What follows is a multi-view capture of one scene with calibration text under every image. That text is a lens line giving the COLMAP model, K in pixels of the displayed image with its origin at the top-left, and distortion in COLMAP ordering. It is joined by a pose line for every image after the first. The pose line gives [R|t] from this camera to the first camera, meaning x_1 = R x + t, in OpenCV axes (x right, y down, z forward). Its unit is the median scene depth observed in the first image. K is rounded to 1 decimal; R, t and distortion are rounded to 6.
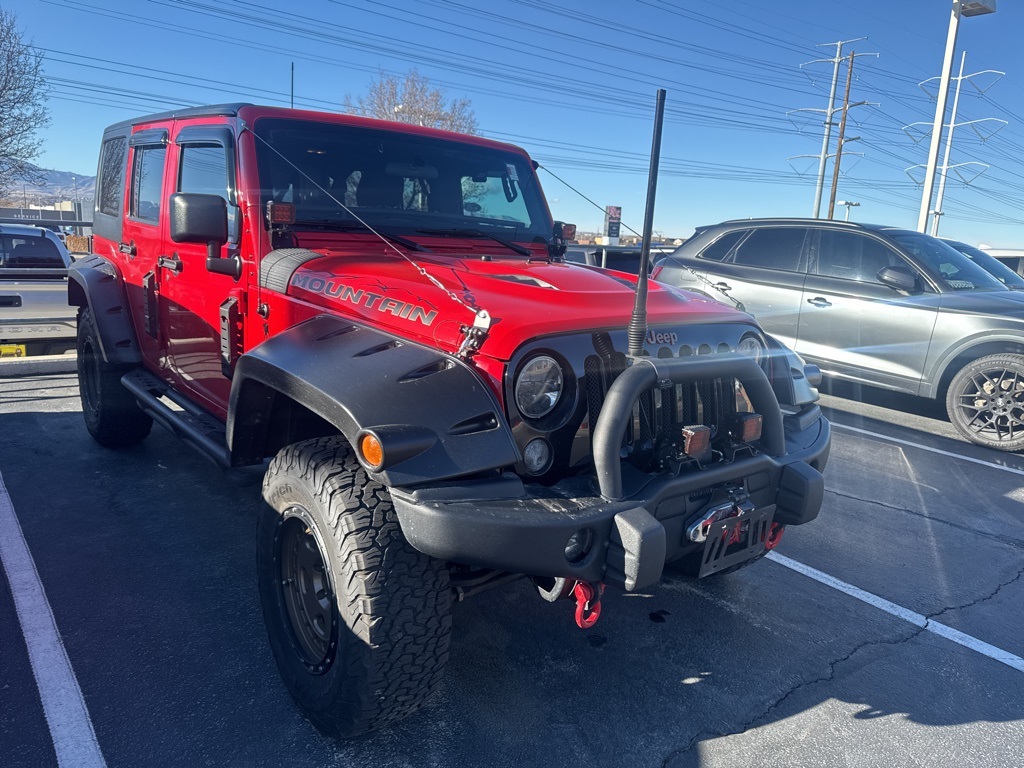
lens RADIAL K [[723.7, 0, 514.8], [0, 723.7, 391.4], [0, 0, 1]] dist [0.021465, -0.029479]
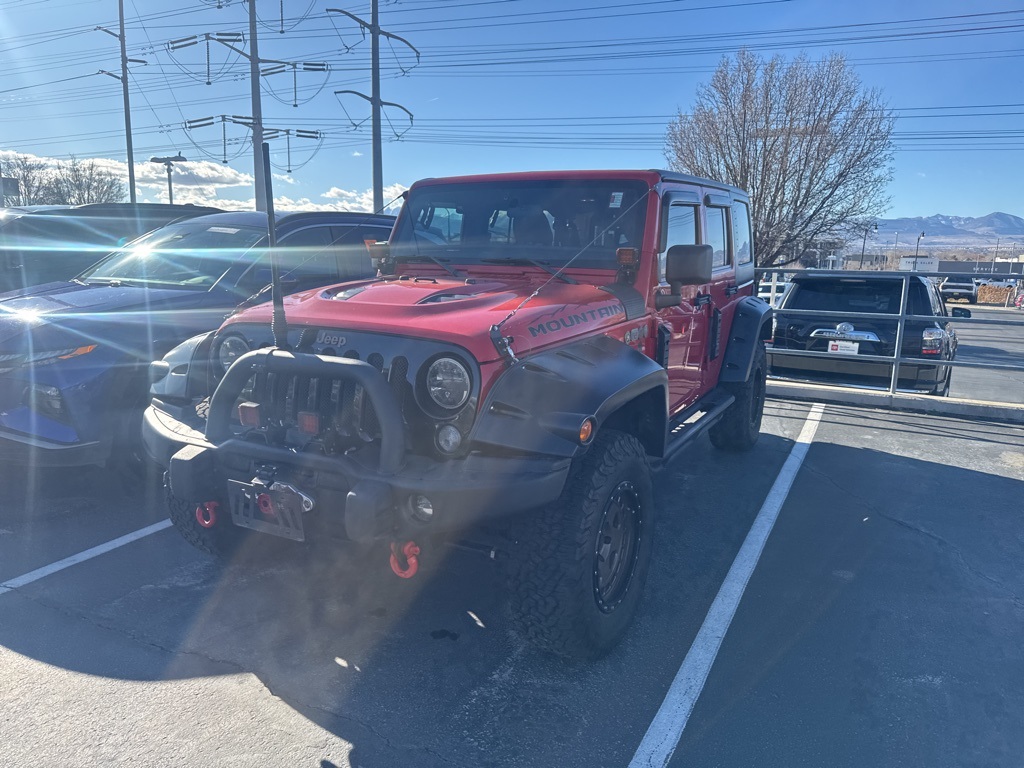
lens RADIAL K [[723.7, 0, 507.9], [0, 723.7, 392.3], [0, 0, 1]] dist [0.021465, -0.029479]
pose [[0.391435, 0.131197, -0.910805, 1.179482], [-0.193294, 0.979424, 0.058010, -0.096812], [0.899675, 0.153346, 0.408741, 0.671752]]
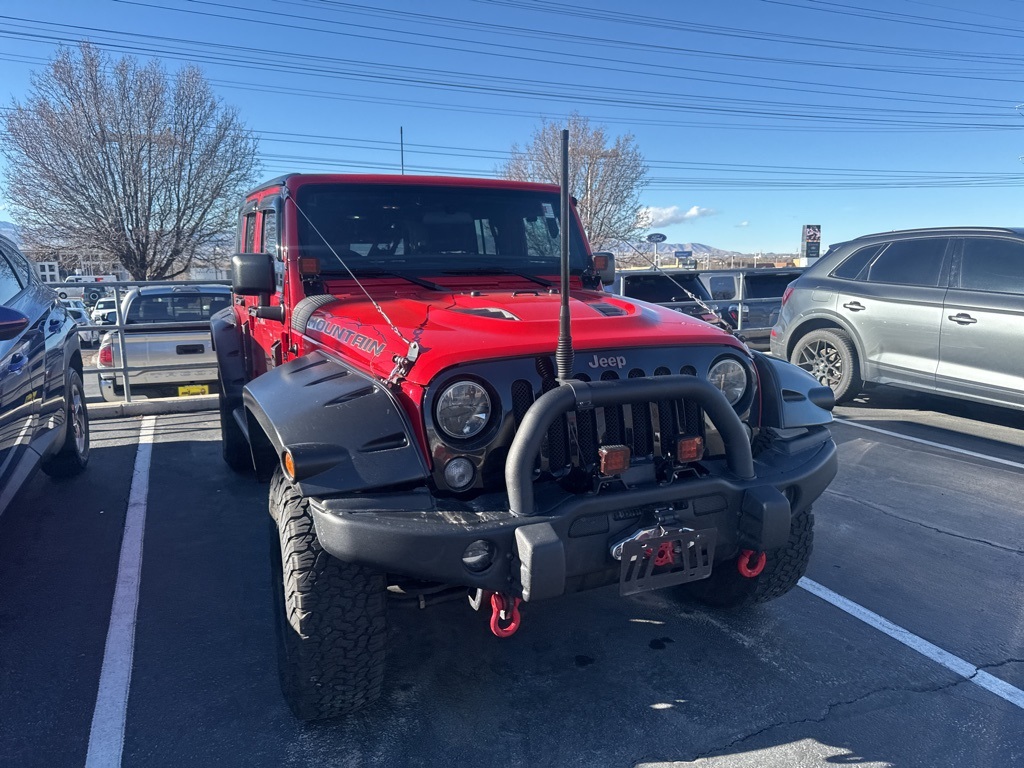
lens RADIAL K [[723.7, 0, 508.4], [0, 723.7, 396.6], [0, 0, 1]] dist [0.021465, -0.029479]
pose [[0.963803, -0.017427, -0.266044, 0.289734], [0.006894, 0.999157, -0.040475, 0.013655], [0.266525, 0.037175, 0.963111, -0.023310]]
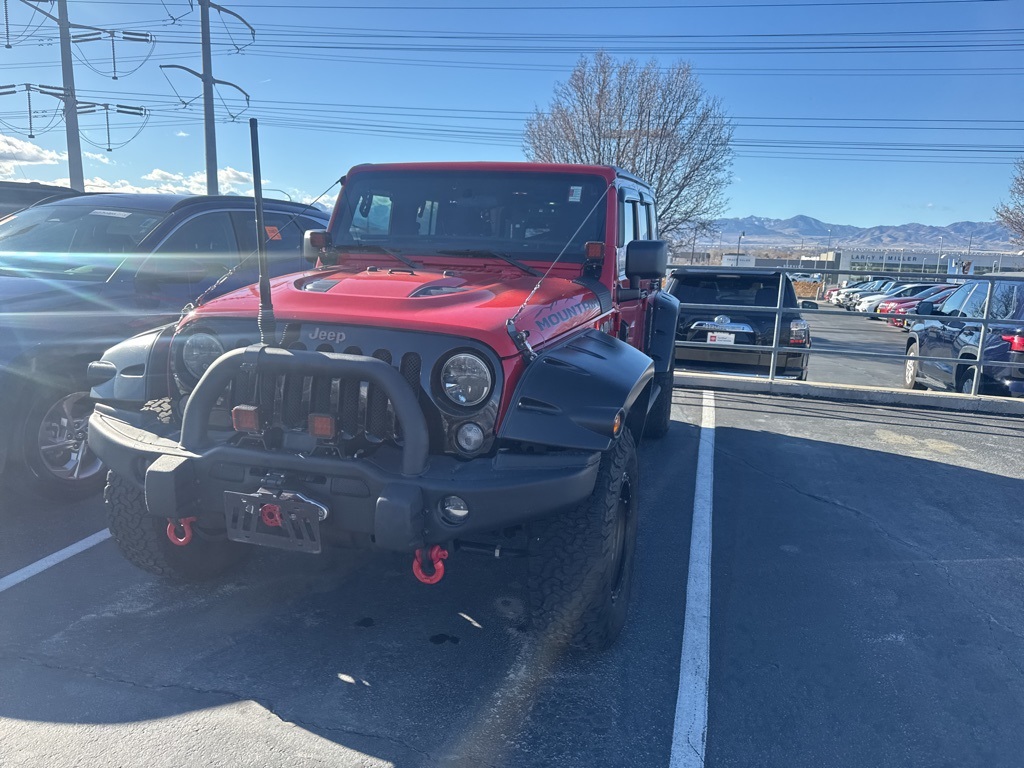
lens RADIAL K [[723.7, 0, 508.8], [0, 723.7, 396.5], [0, 0, 1]] dist [0.021465, -0.029479]
pose [[0.573937, 0.132696, -0.808077, 1.060290], [-0.178853, 0.983273, 0.034435, -0.059435], [0.799129, 0.124763, 0.588070, 0.500149]]
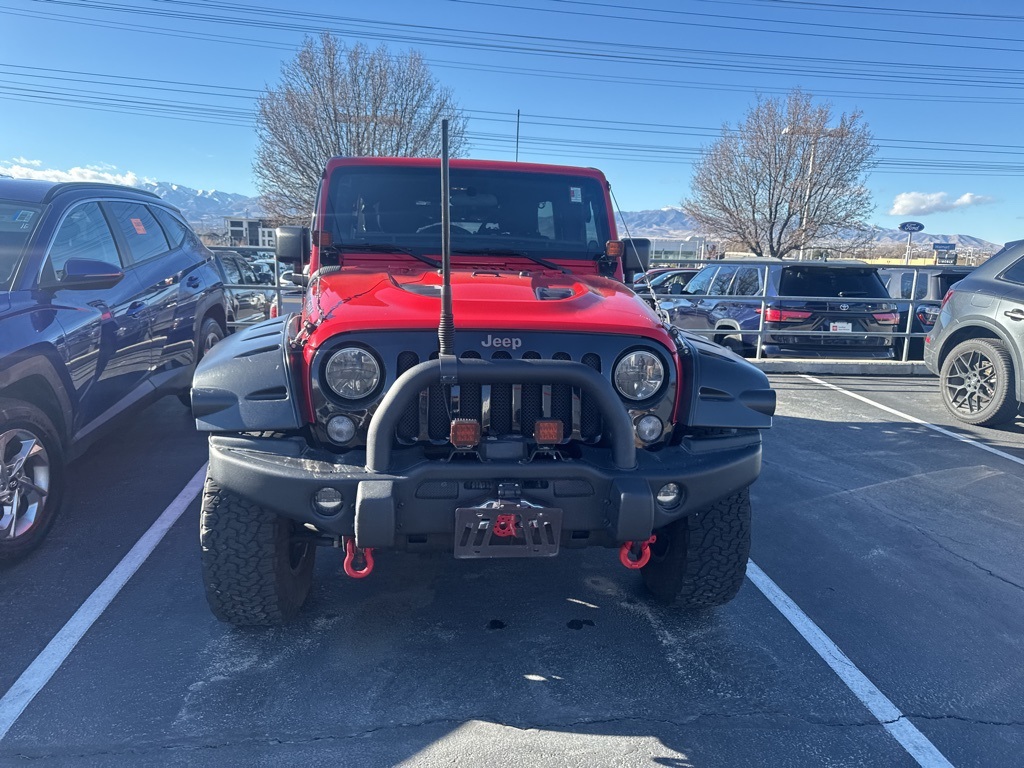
lens RADIAL K [[723.7, 0, 508.1], [0, 723.7, 398.9], [0, 0, 1]] dist [0.021465, -0.029479]
pose [[0.846525, 0.085359, -0.525461, 0.666999], [-0.099423, 0.995044, 0.001469, 0.006372], [0.522982, 0.051000, 0.850817, 0.079417]]
